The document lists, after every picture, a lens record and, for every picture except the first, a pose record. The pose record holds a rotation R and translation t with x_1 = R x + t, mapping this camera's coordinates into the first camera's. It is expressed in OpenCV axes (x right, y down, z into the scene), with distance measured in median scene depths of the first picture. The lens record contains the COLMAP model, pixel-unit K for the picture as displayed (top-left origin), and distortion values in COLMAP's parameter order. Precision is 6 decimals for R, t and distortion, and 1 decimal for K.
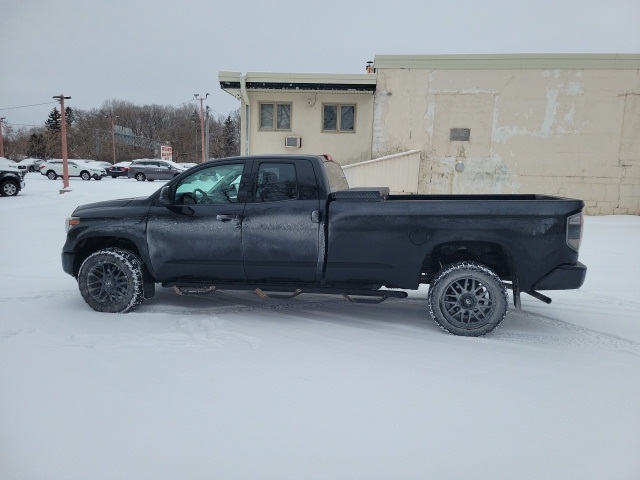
lens RADIAL K [[475.0, 0, 326.2], [0, 475.0, 249.3], [0, 0, 1]] dist [0.058208, -0.034627]
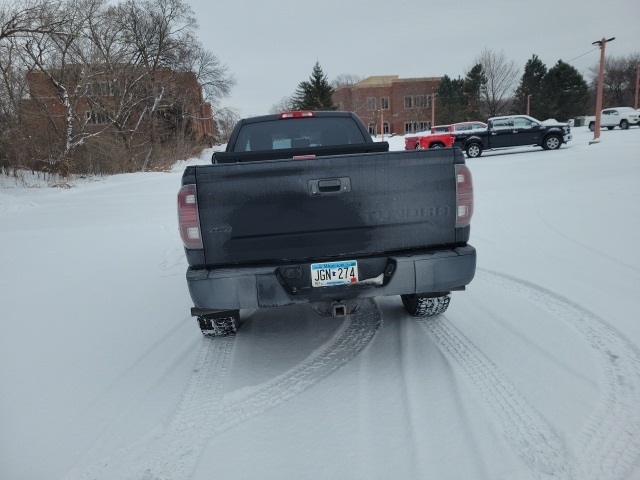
lens RADIAL K [[478.1, 0, 314.4], [0, 478.1, 236.8], [0, 0, 1]] dist [0.041569, -0.008713]
pose [[0.266893, 0.149732, -0.952023, 0.332046], [-0.076271, 0.988040, 0.134014, -0.030645], [0.960703, 0.036844, 0.275122, 0.281500]]
